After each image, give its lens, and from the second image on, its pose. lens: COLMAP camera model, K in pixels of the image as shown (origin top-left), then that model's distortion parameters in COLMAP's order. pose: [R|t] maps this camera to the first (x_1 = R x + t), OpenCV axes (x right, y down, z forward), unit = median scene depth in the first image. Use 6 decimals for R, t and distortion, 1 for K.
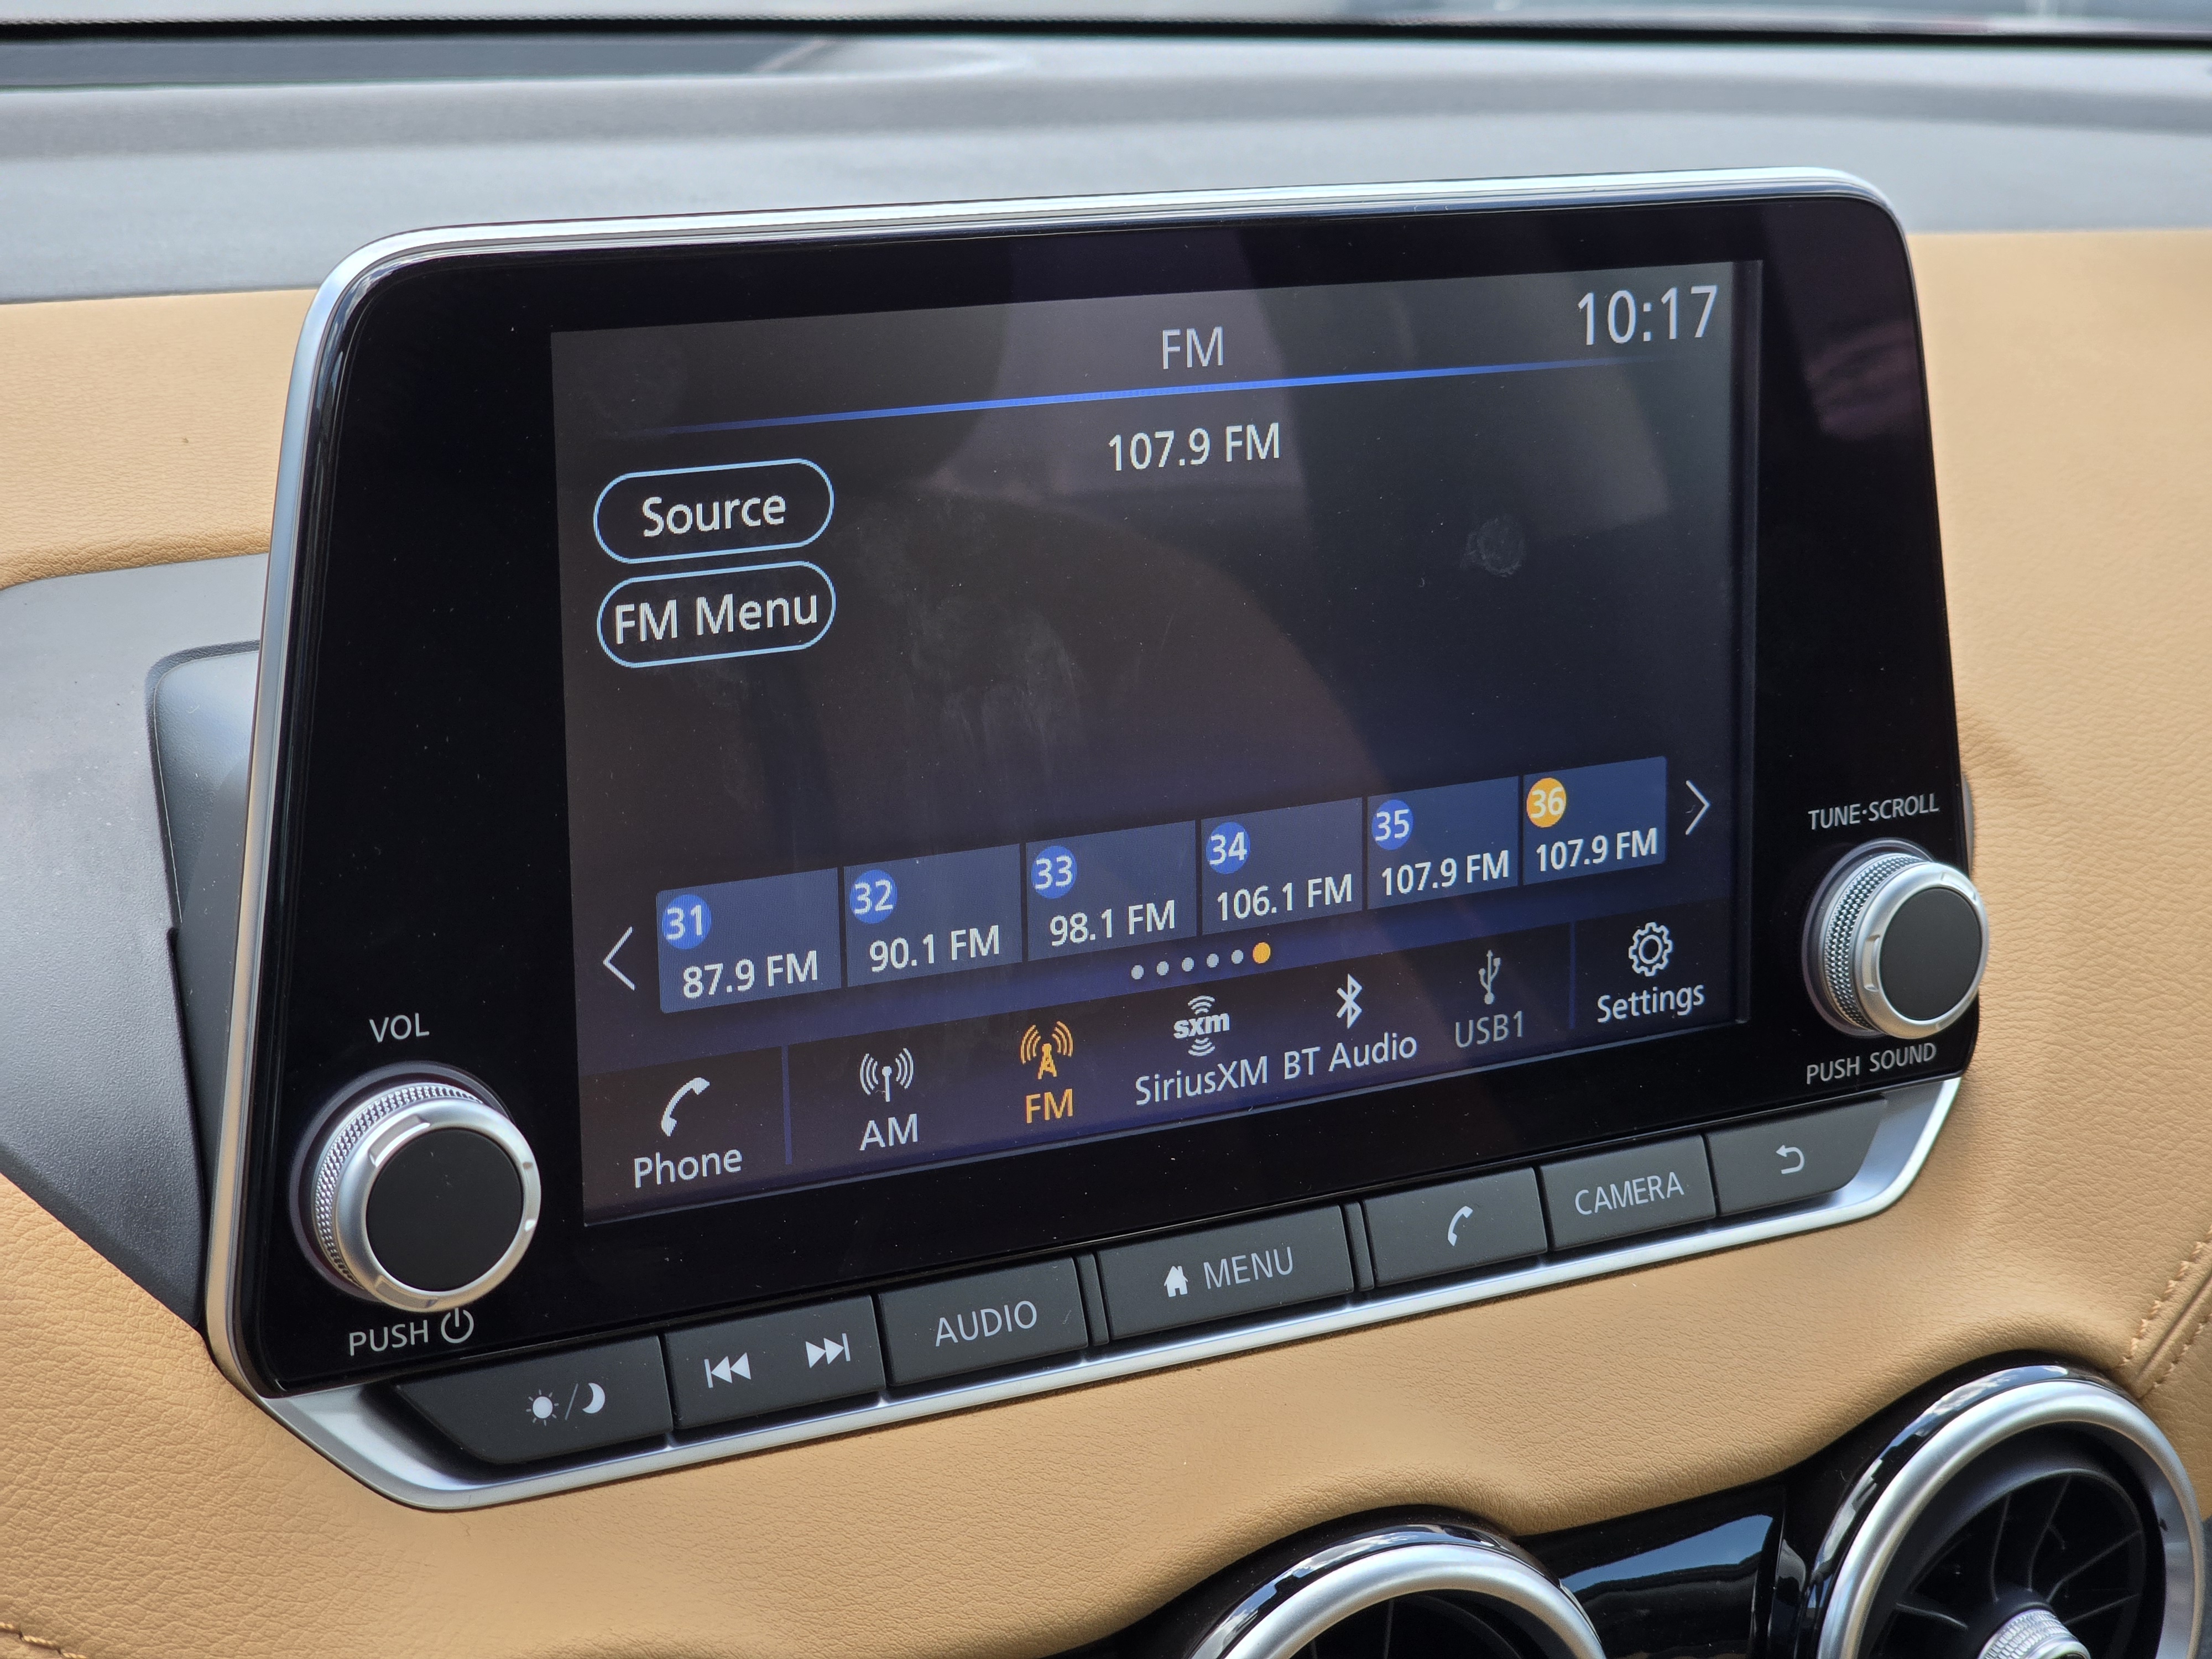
lens RADIAL K [[4390.1, 0, 1098.1], [0, 4390.1, 838.5], [0, 0, 1]] dist [-0.096580, 0.000000]
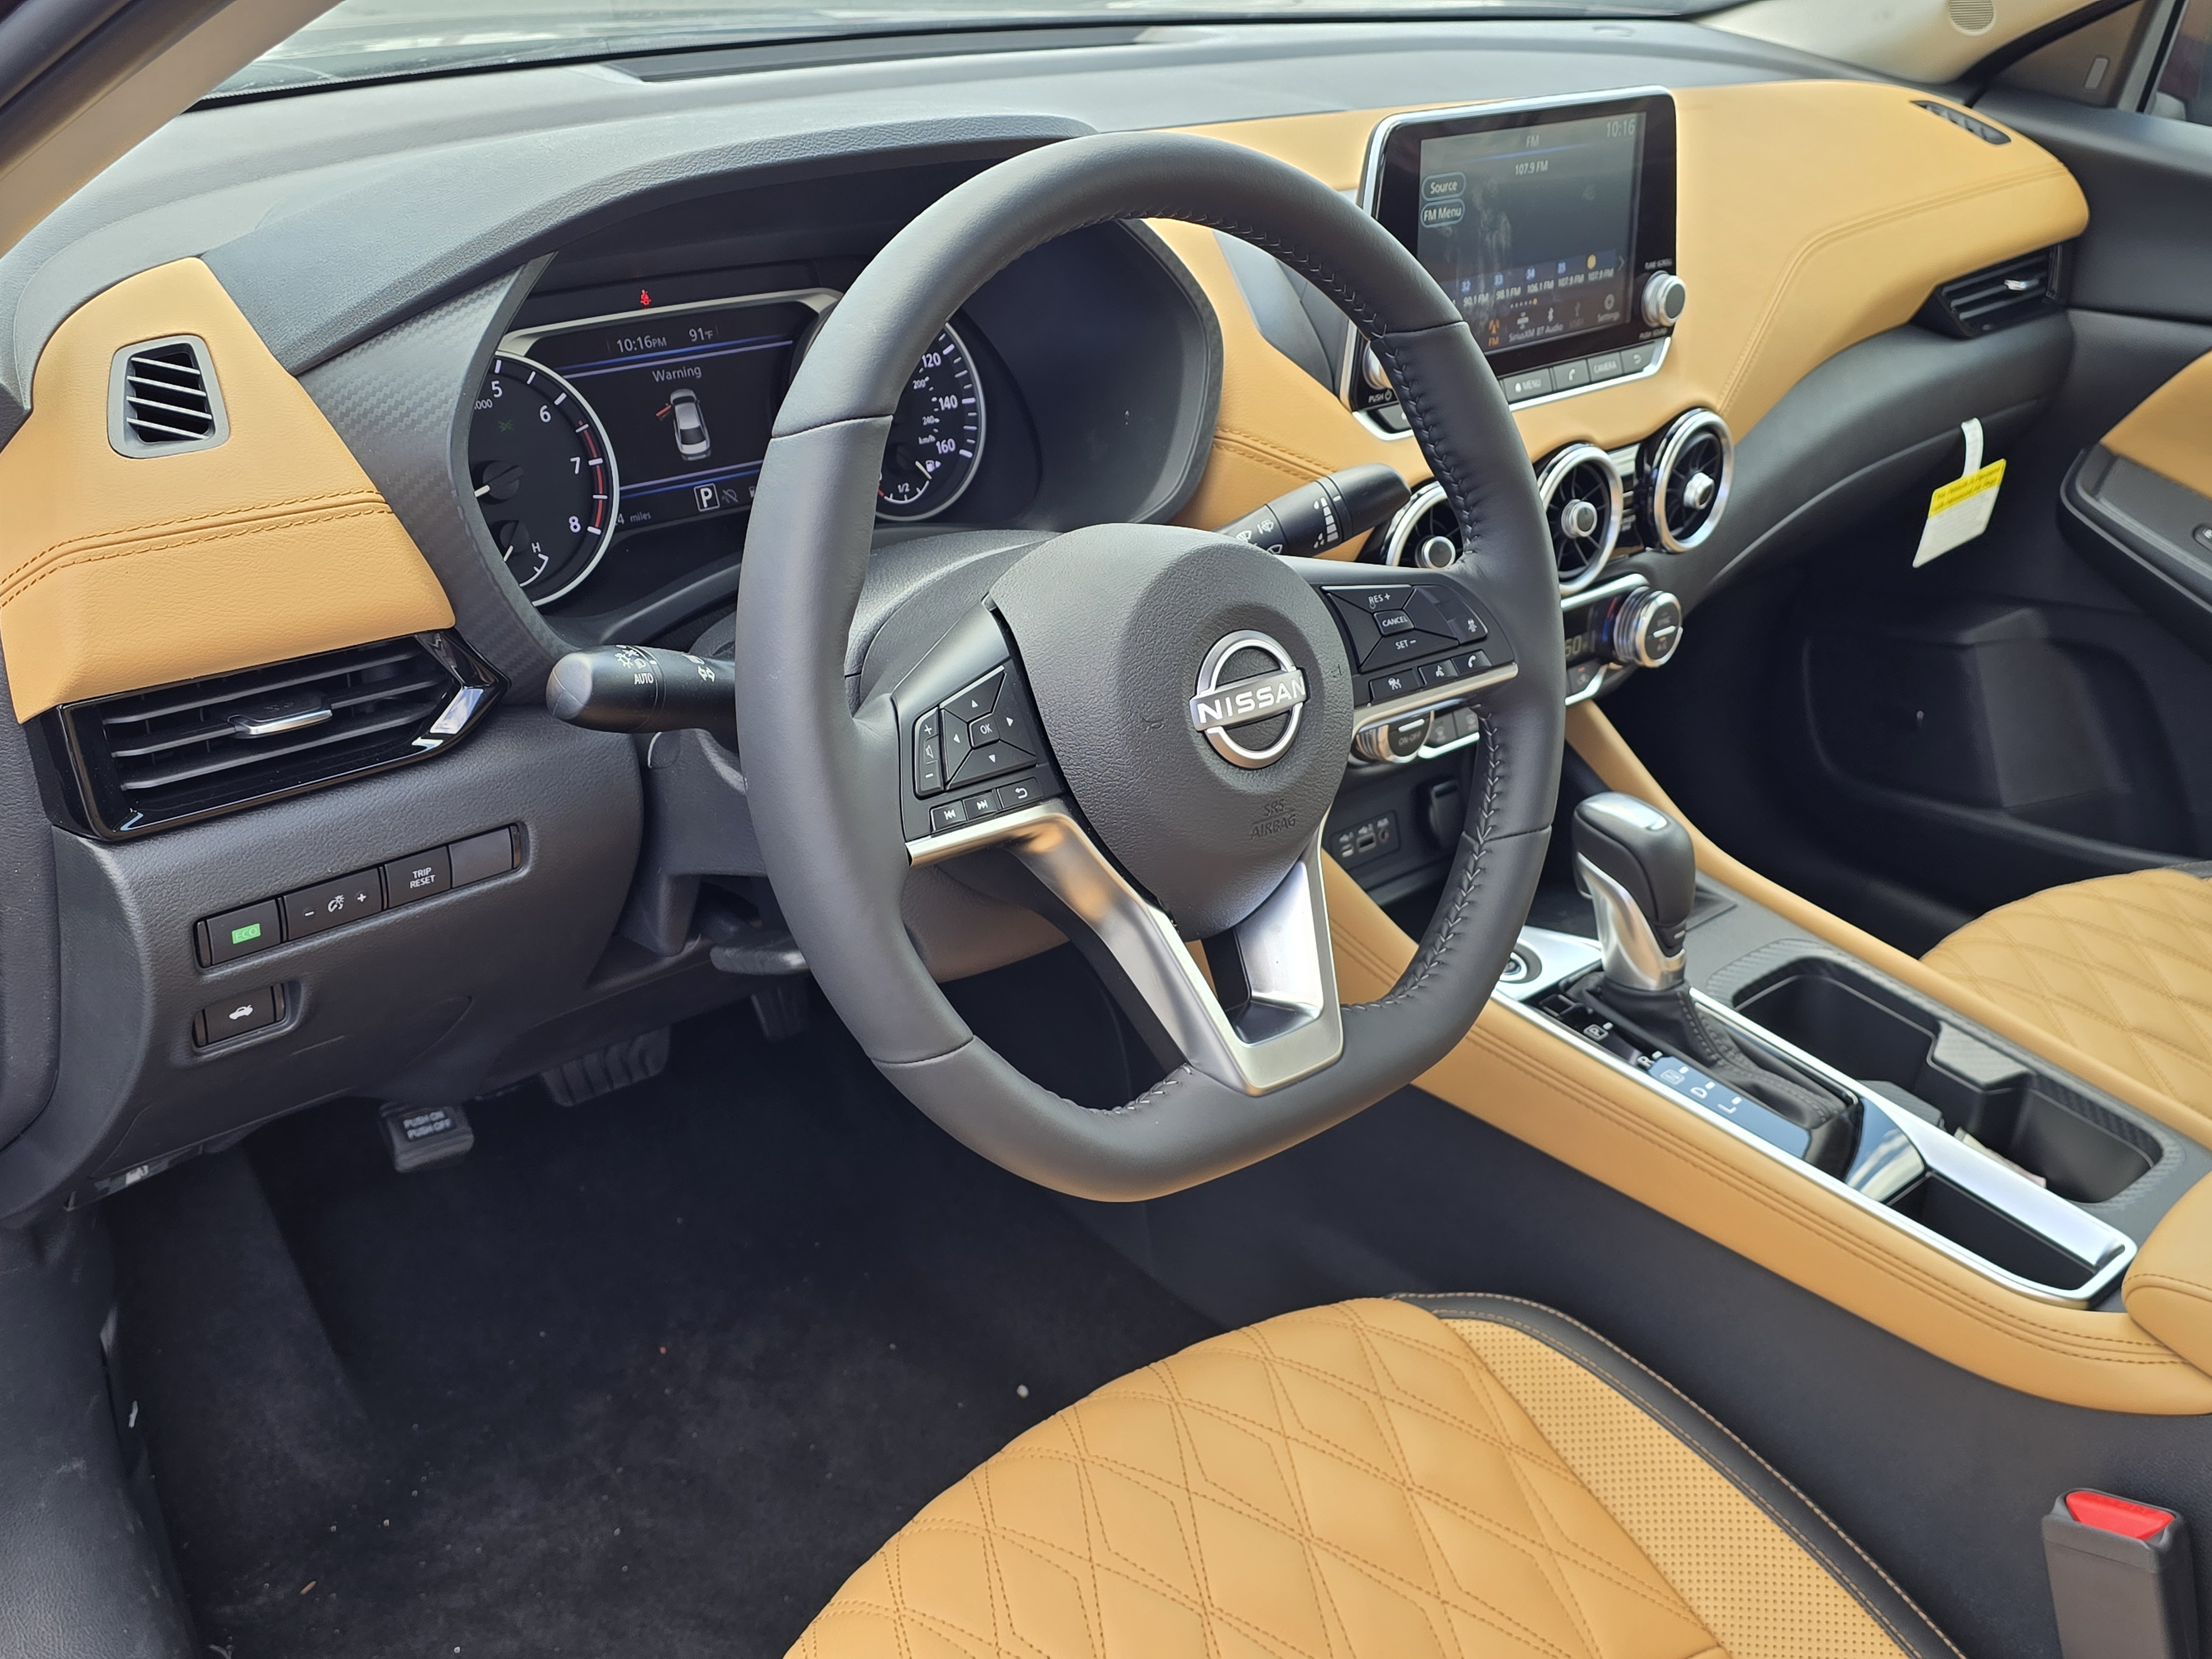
lens RADIAL K [[2216.2, 0, 1107.6], [0, 2216.2, 840.7], [0, 0, 1]] dist [0.058687, 0.000000]
pose [[0.981581, -0.076328, 0.175135, -0.746206], [0.041059, 0.979583, 0.196802, 0.092703], [-0.186581, -0.185987, 0.964674, -0.971665]]
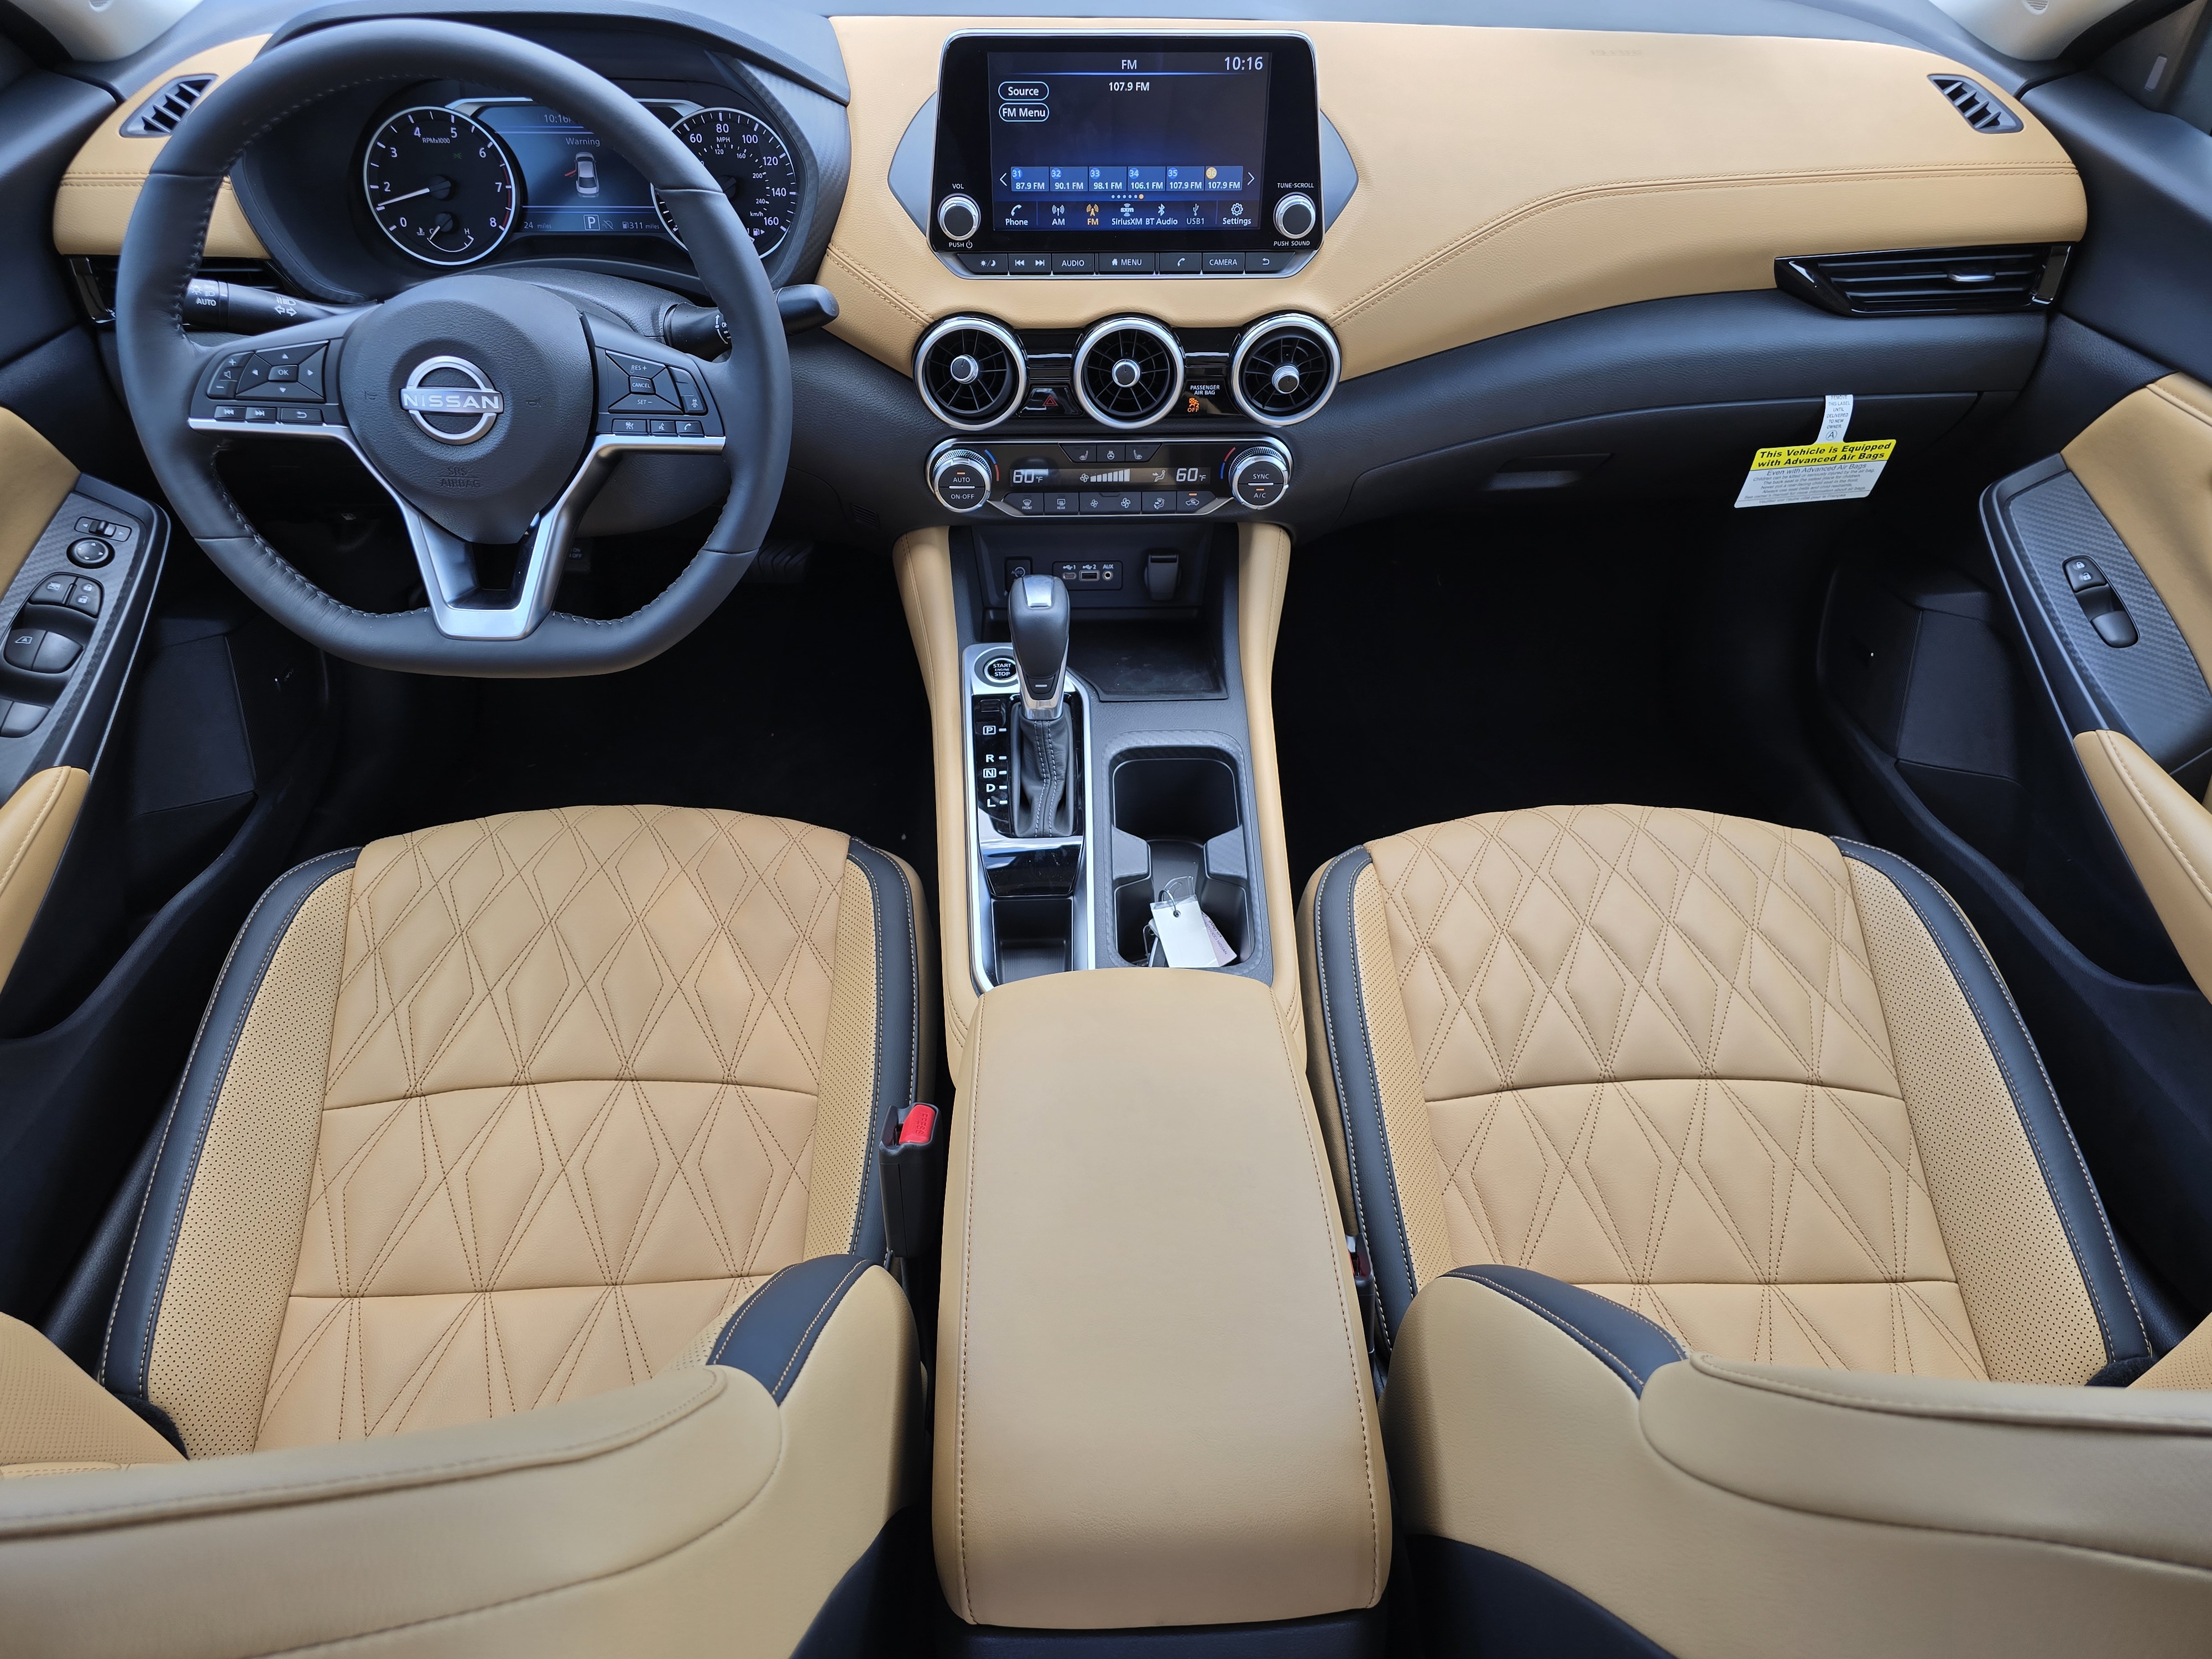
lens RADIAL K [[1509.4, 0, 1091.3], [0, 1509.4, 830.7], [0, 0, 1]] dist [0.047079, -0.050085]
pose [[0.876389, 0.298992, -0.377553, 0.904787], [-0.116048, 0.891953, 0.436981, -0.085062], [0.467413, -0.339151, 0.816395, -0.752087]]
